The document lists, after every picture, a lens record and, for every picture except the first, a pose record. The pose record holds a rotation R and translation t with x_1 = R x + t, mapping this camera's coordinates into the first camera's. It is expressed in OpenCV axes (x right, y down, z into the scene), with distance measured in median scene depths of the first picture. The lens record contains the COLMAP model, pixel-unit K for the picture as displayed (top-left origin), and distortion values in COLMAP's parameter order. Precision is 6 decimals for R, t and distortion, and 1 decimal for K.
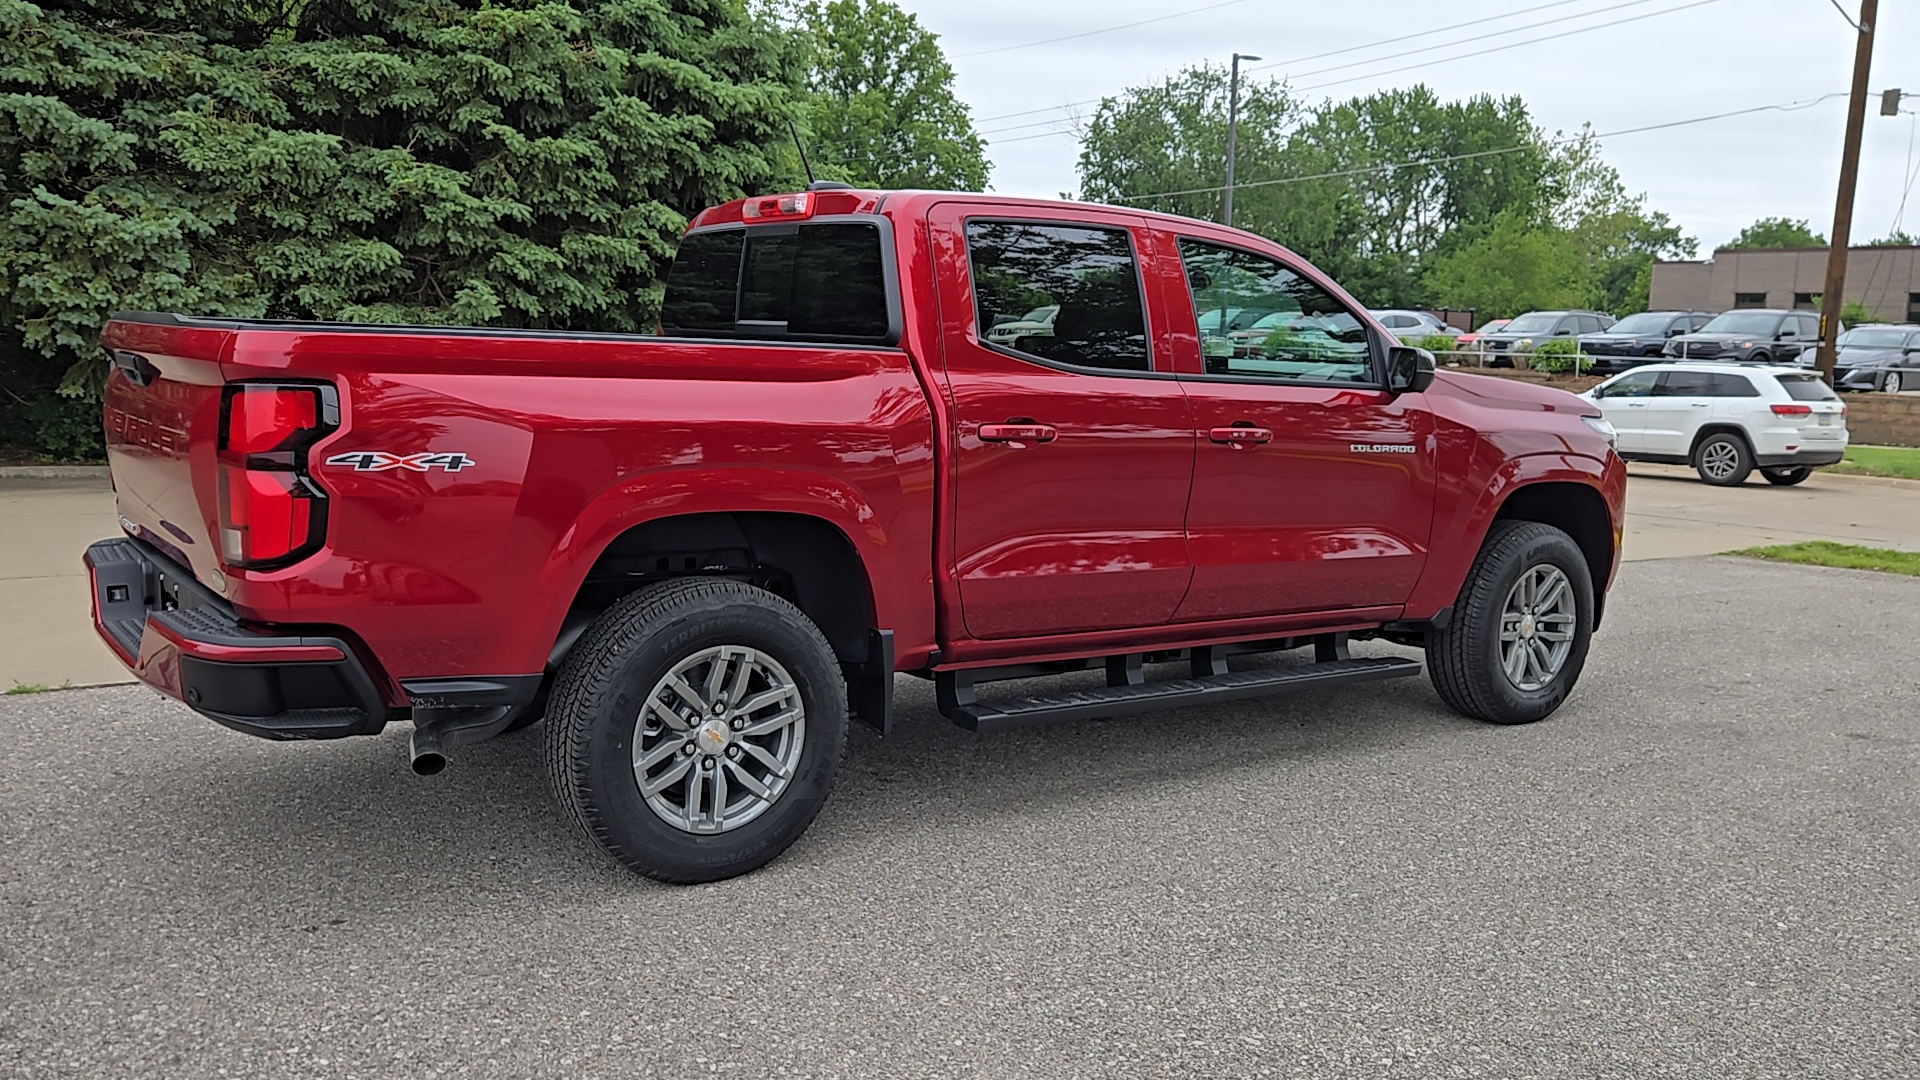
lens RADIAL K [[1599.8, 0, 954.9], [0, 1599.8, 534.1], [0, 0, 1]] dist [0.017927, -0.011998]
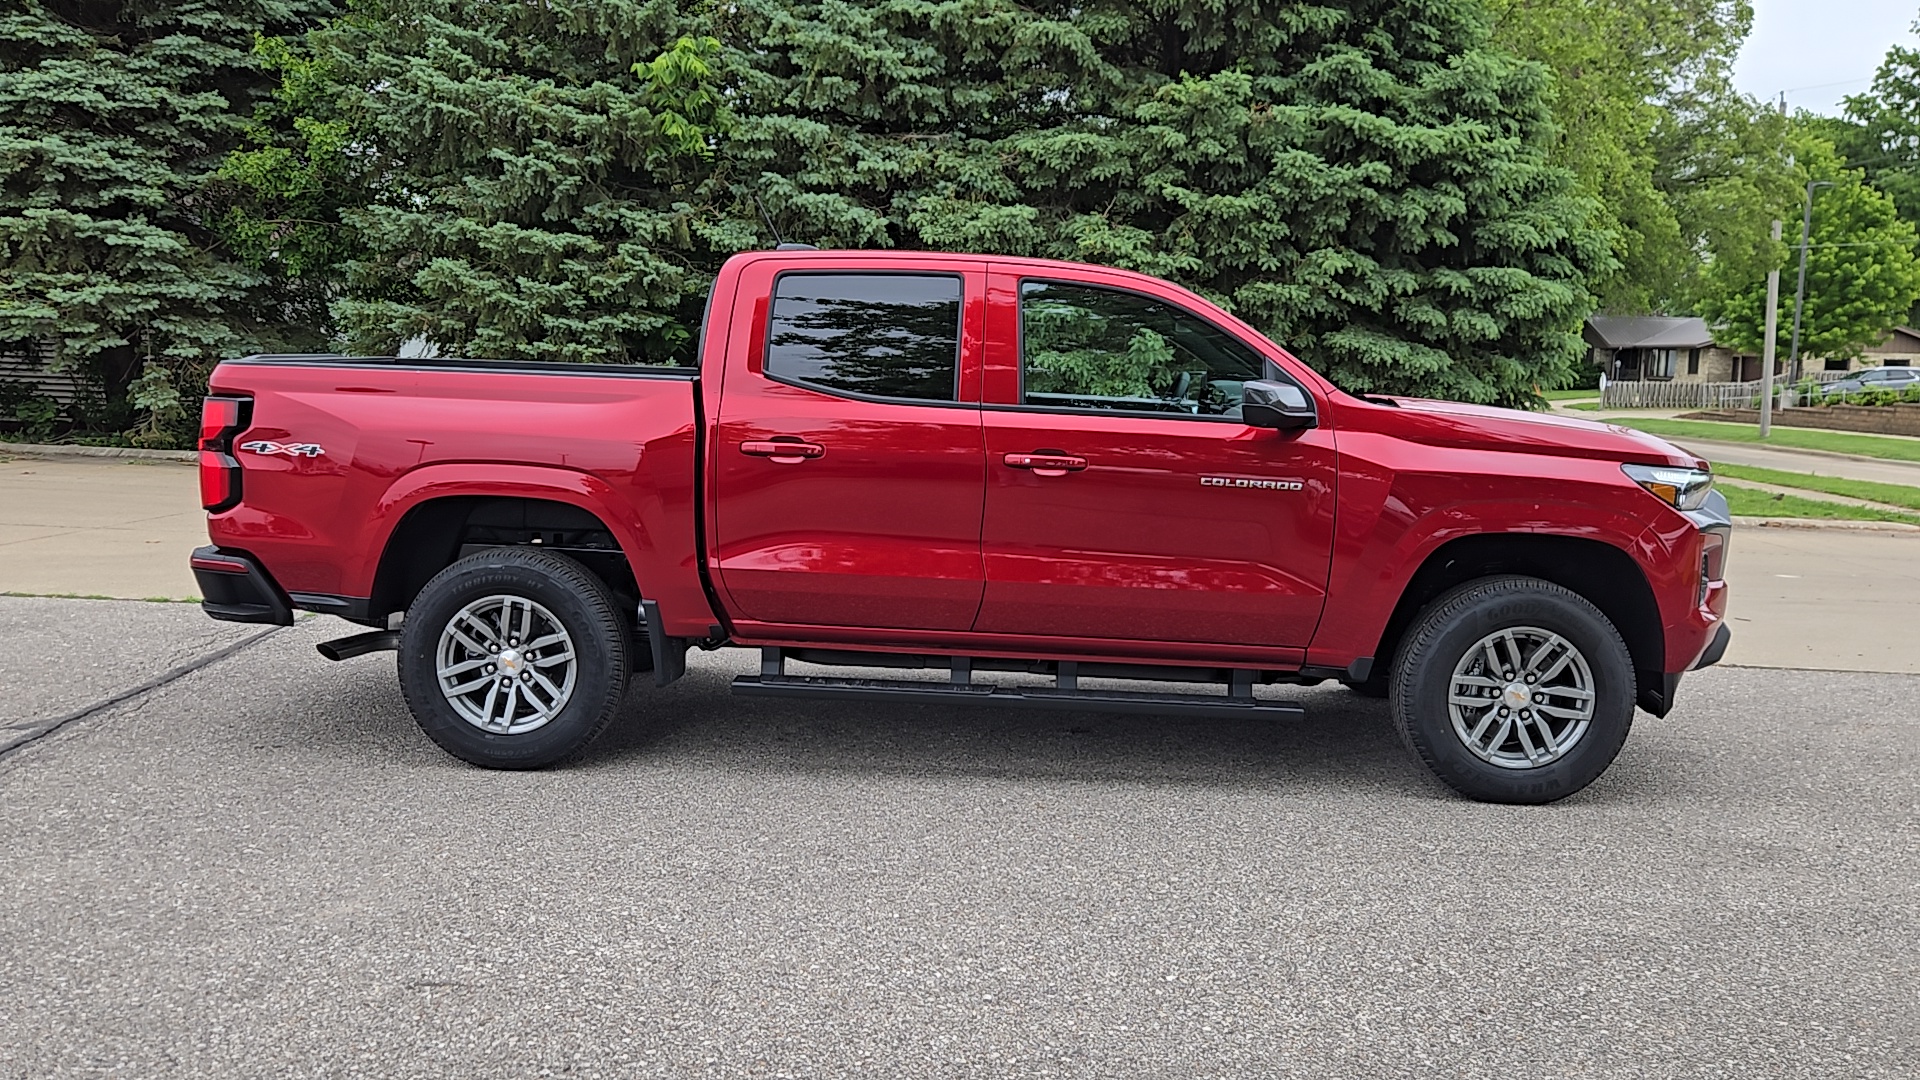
lens RADIAL K [[1599.8, 0, 954.9], [0, 1599.8, 536.3], [0, 0, 1]] dist [0.017927, -0.011998]
pose [[0.788860, 0.060888, -0.611549, 0.952407], [-0.077439, 0.996997, -0.000627, -0.008874], [0.609674, 0.047852, 0.791207, 0.147179]]
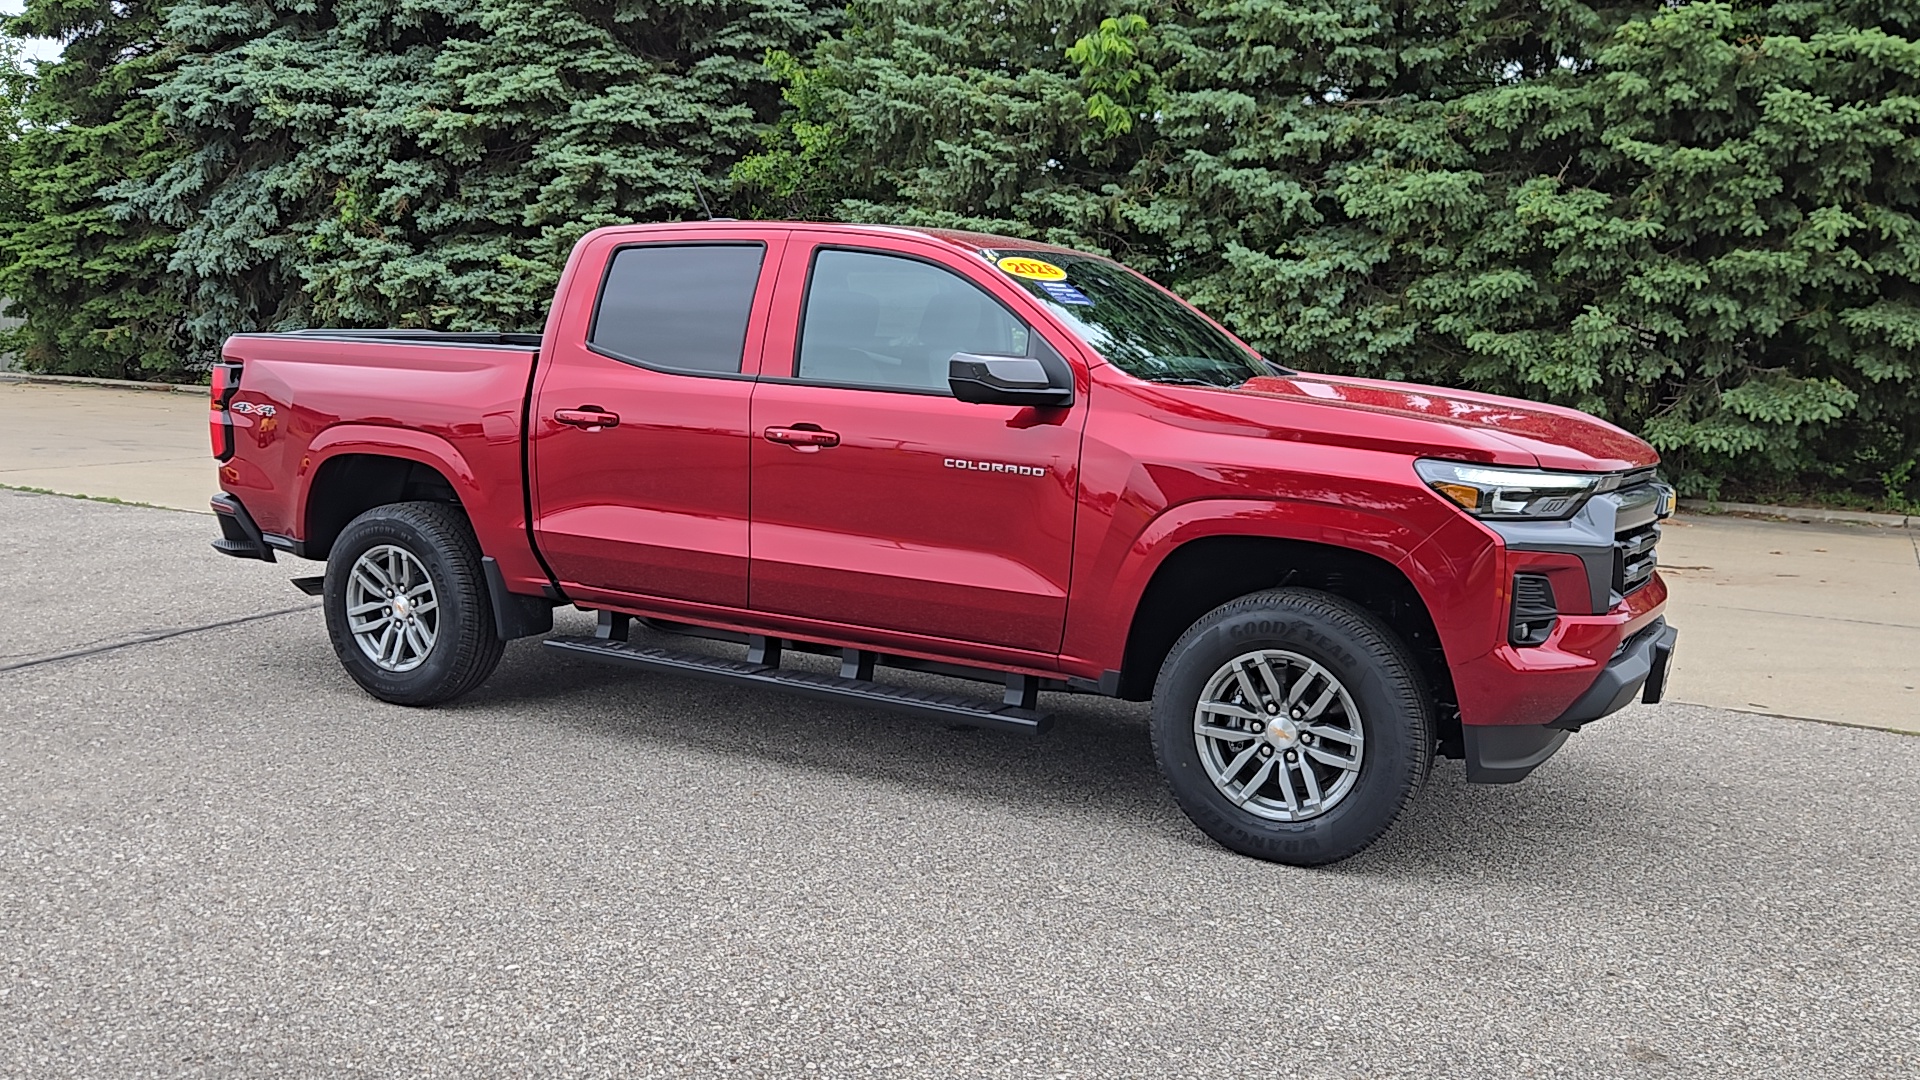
lens RADIAL K [[1599.8, 0, 955.9], [0, 1599.8, 534.3], [0, 0, 1]] dist [0.017927, -0.011998]
pose [[0.439870, 0.098695, -0.892622, 1.380375], [-0.119835, 0.991505, 0.050575, -0.077536], [0.890030, 0.084721, 0.447961, 0.769850]]
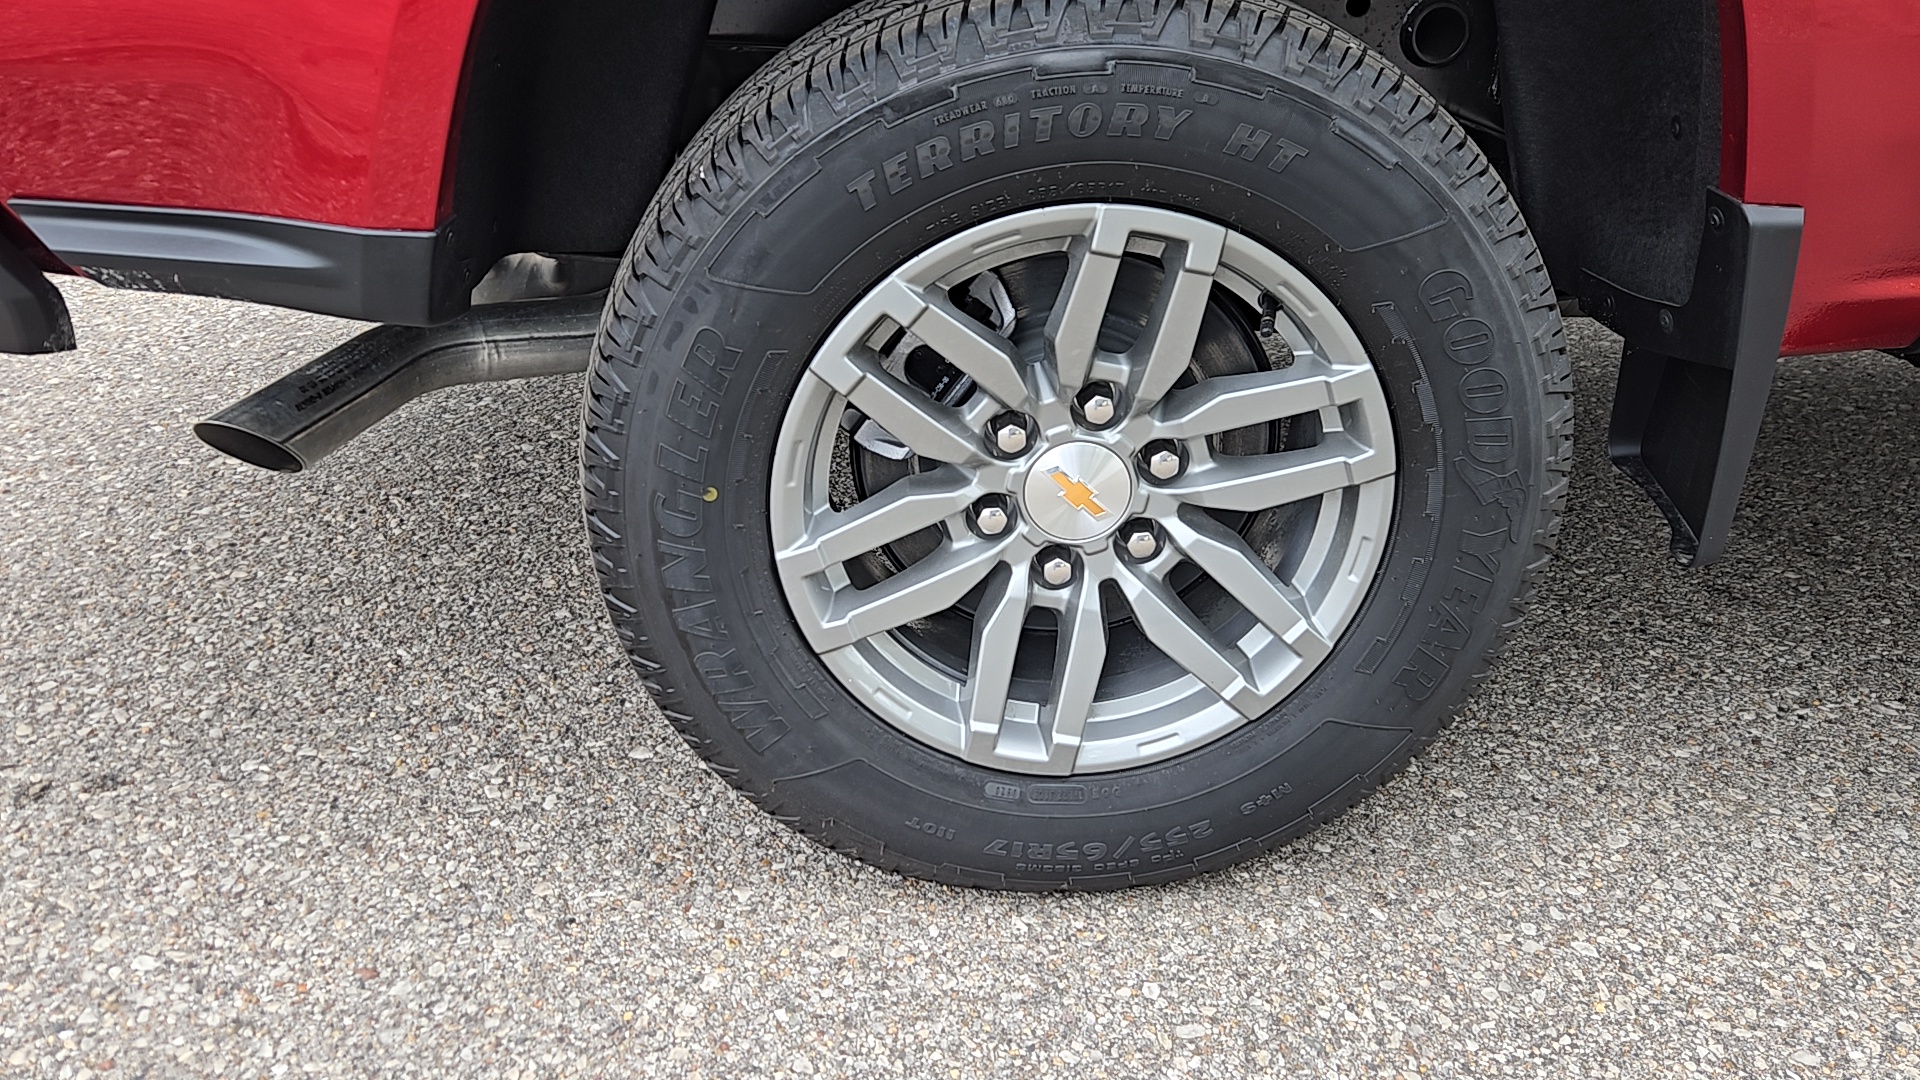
lens RADIAL K [[1599.8, 0, 957.6], [0, 1599.8, 550.4], [0, 0, 1]] dist [0.017927, -0.011998]
pose [[0.840374, 0.227415, -0.491991, -0.013296], [-0.059982, 0.941164, 0.332583, 0.033656], [0.538678, -0.249984, 0.804571, 0.718321]]
